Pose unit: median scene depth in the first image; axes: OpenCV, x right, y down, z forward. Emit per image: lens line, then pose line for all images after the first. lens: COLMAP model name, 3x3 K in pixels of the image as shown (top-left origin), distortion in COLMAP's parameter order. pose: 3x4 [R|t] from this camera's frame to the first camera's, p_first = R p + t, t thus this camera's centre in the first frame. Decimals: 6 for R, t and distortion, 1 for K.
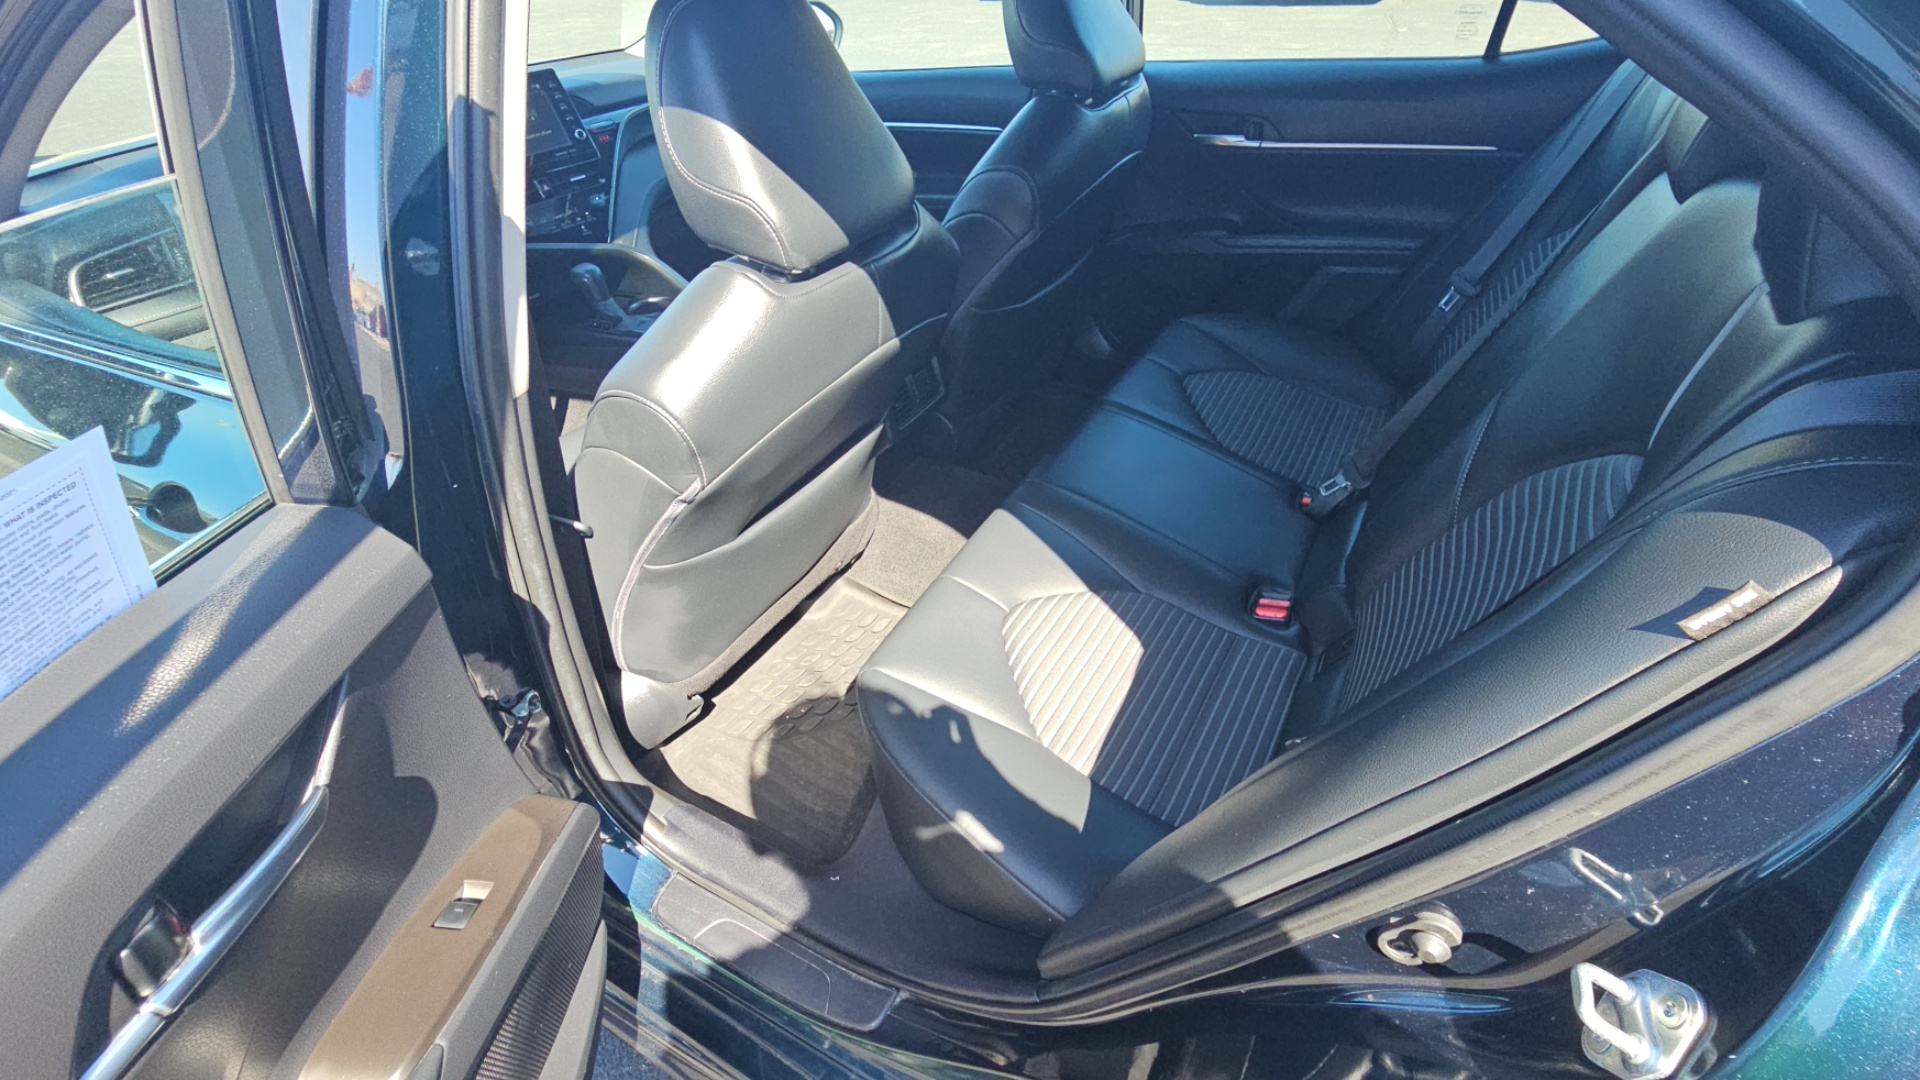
lens RADIAL K [[859.5, 0, 973.2], [0, 859.5, 539.0], [0, 0, 1]] dist [0.008557, -0.007425]
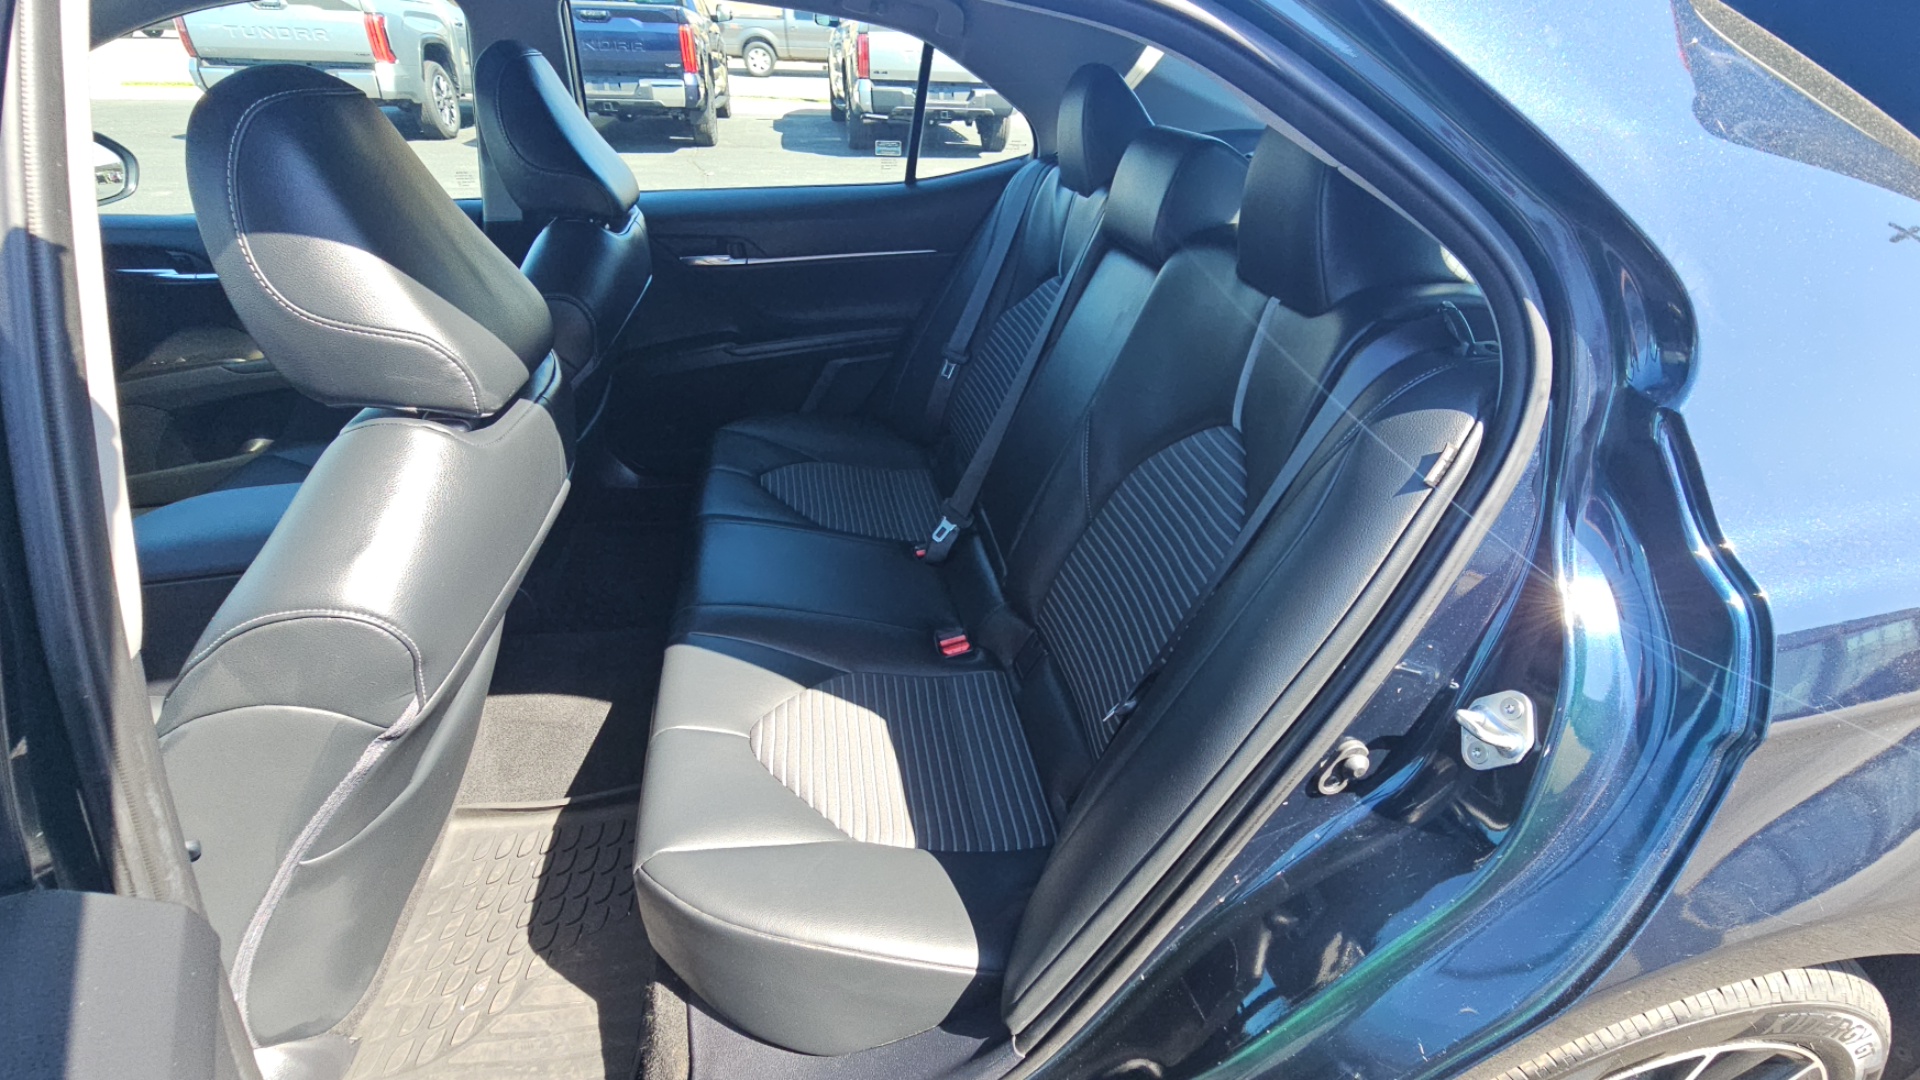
lens RADIAL K [[859.5, 0, 978.8], [0, 859.5, 541.5], [0, 0, 1]] dist [0.008557, -0.007425]
pose [[0.760153, -0.259755, 0.595562, -0.263356], [0.336039, 0.941672, -0.018196, -0.014473], [-0.556098, 0.213964, 0.803103, 0.067581]]
